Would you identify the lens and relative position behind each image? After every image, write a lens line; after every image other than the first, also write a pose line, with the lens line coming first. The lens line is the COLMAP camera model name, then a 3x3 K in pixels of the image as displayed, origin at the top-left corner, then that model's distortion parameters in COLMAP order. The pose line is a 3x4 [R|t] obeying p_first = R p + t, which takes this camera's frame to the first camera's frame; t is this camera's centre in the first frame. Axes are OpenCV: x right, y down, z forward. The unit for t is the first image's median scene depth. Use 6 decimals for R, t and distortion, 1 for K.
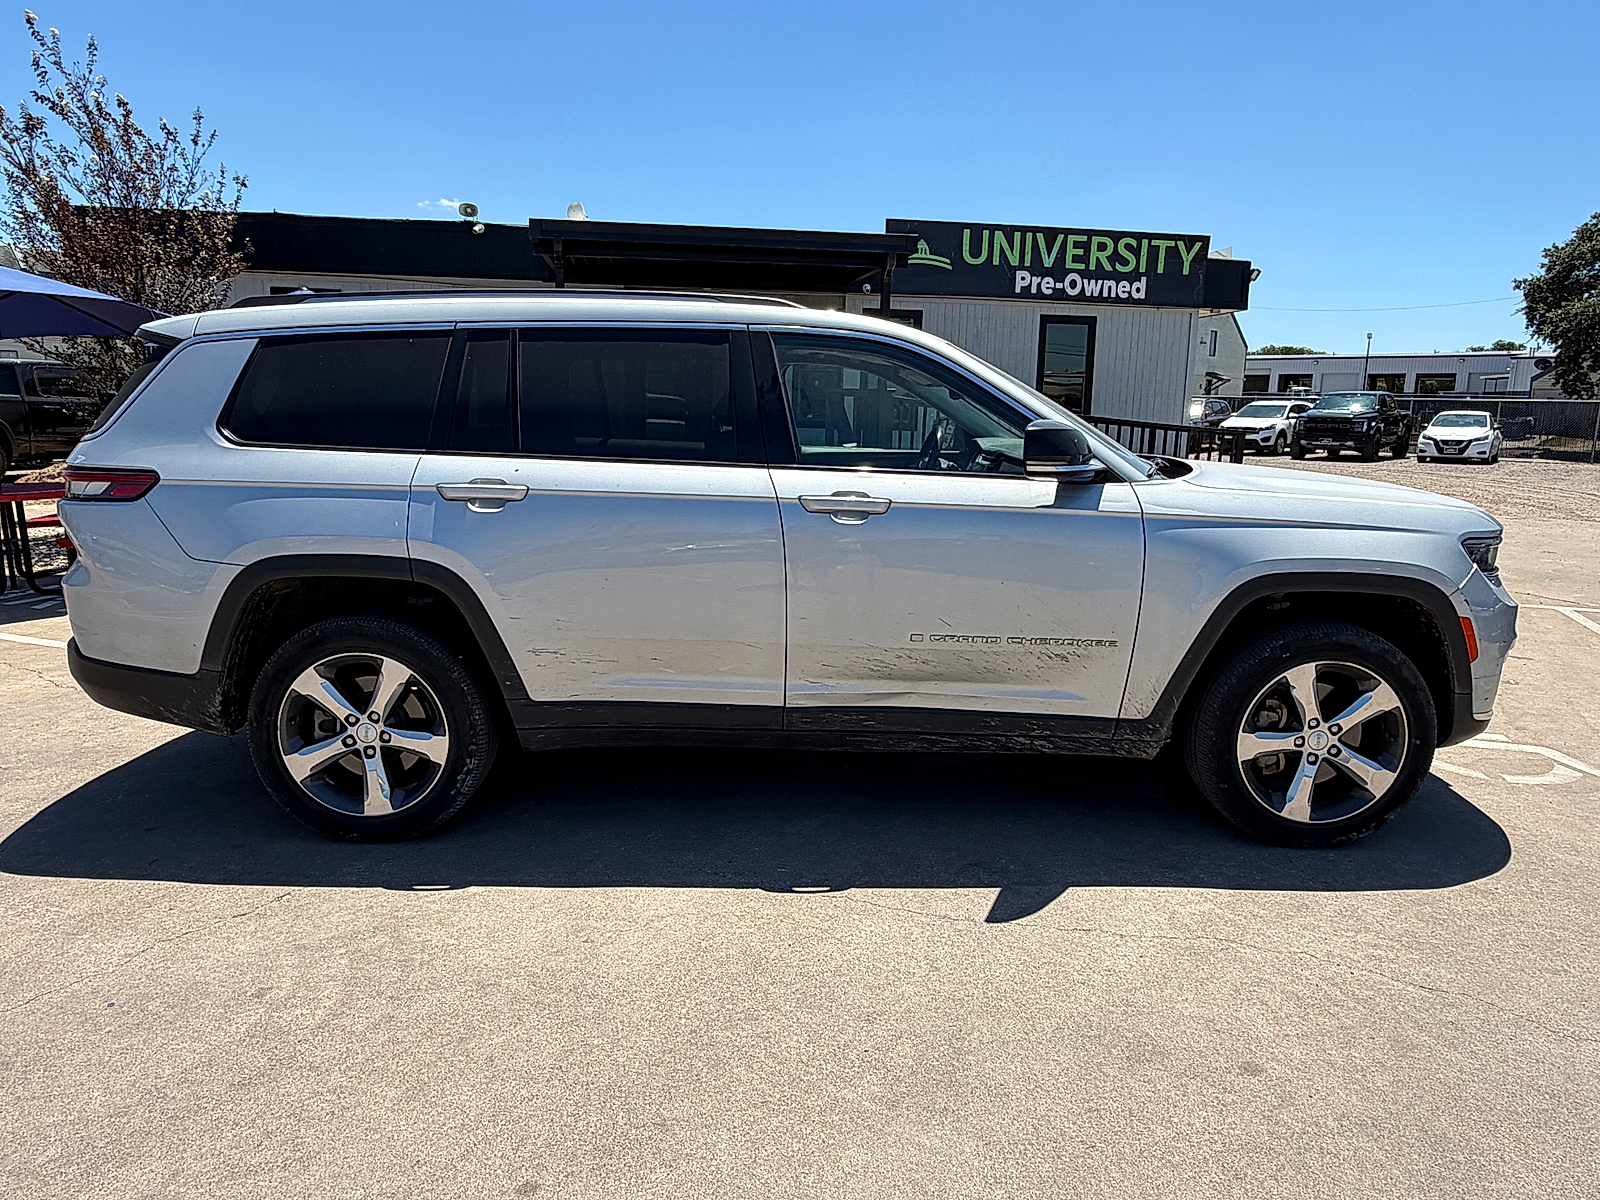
lens RADIAL K [[1079.5, 0, 797.2], [0, 1079.5, 606.7], [0, 0, 1]] dist [0.001291, 0.014558]
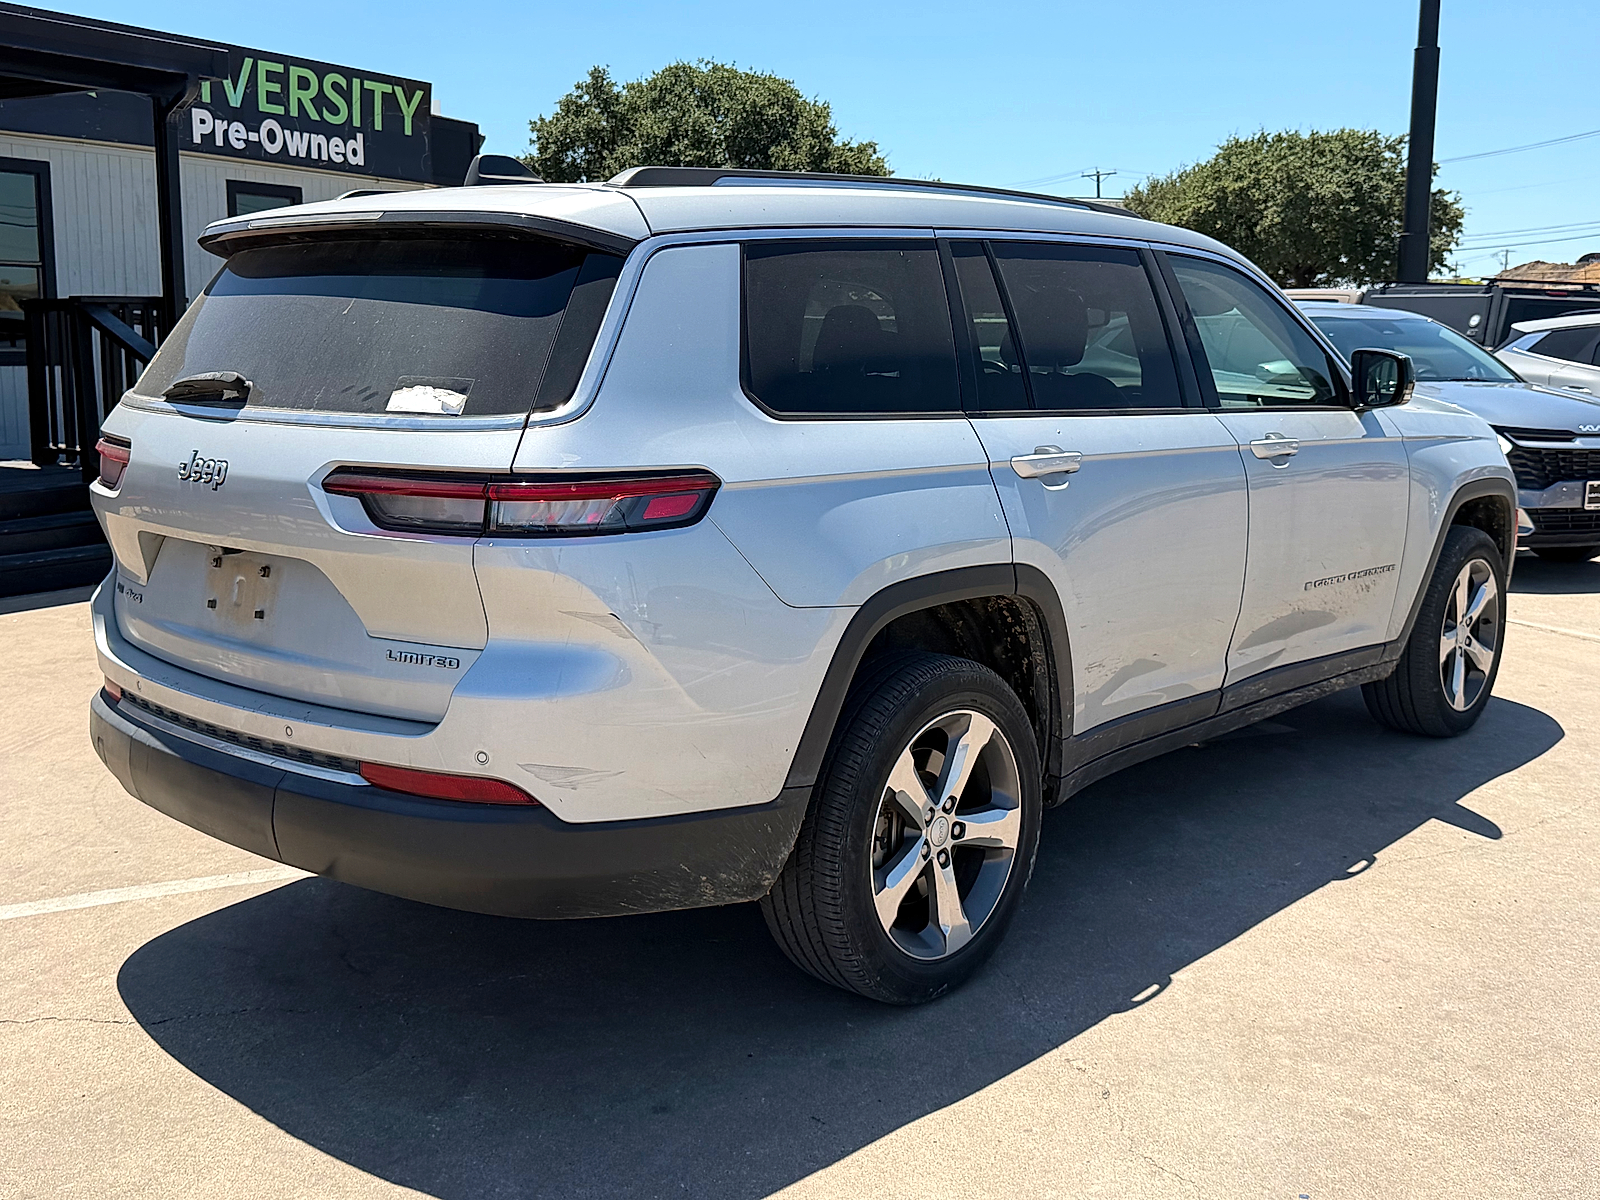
lens RADIAL K [[1601.9, 0, 852.8], [0, 1601.9, 628.1], [0, 0, 1]] dist [0.040142, 0.000000]
pose [[0.669022, -0.148808, 0.728193, -0.273679], [0.142134, 0.987286, 0.071170, -0.021082], [-0.729525, 0.055887, 0.681667, 0.082577]]
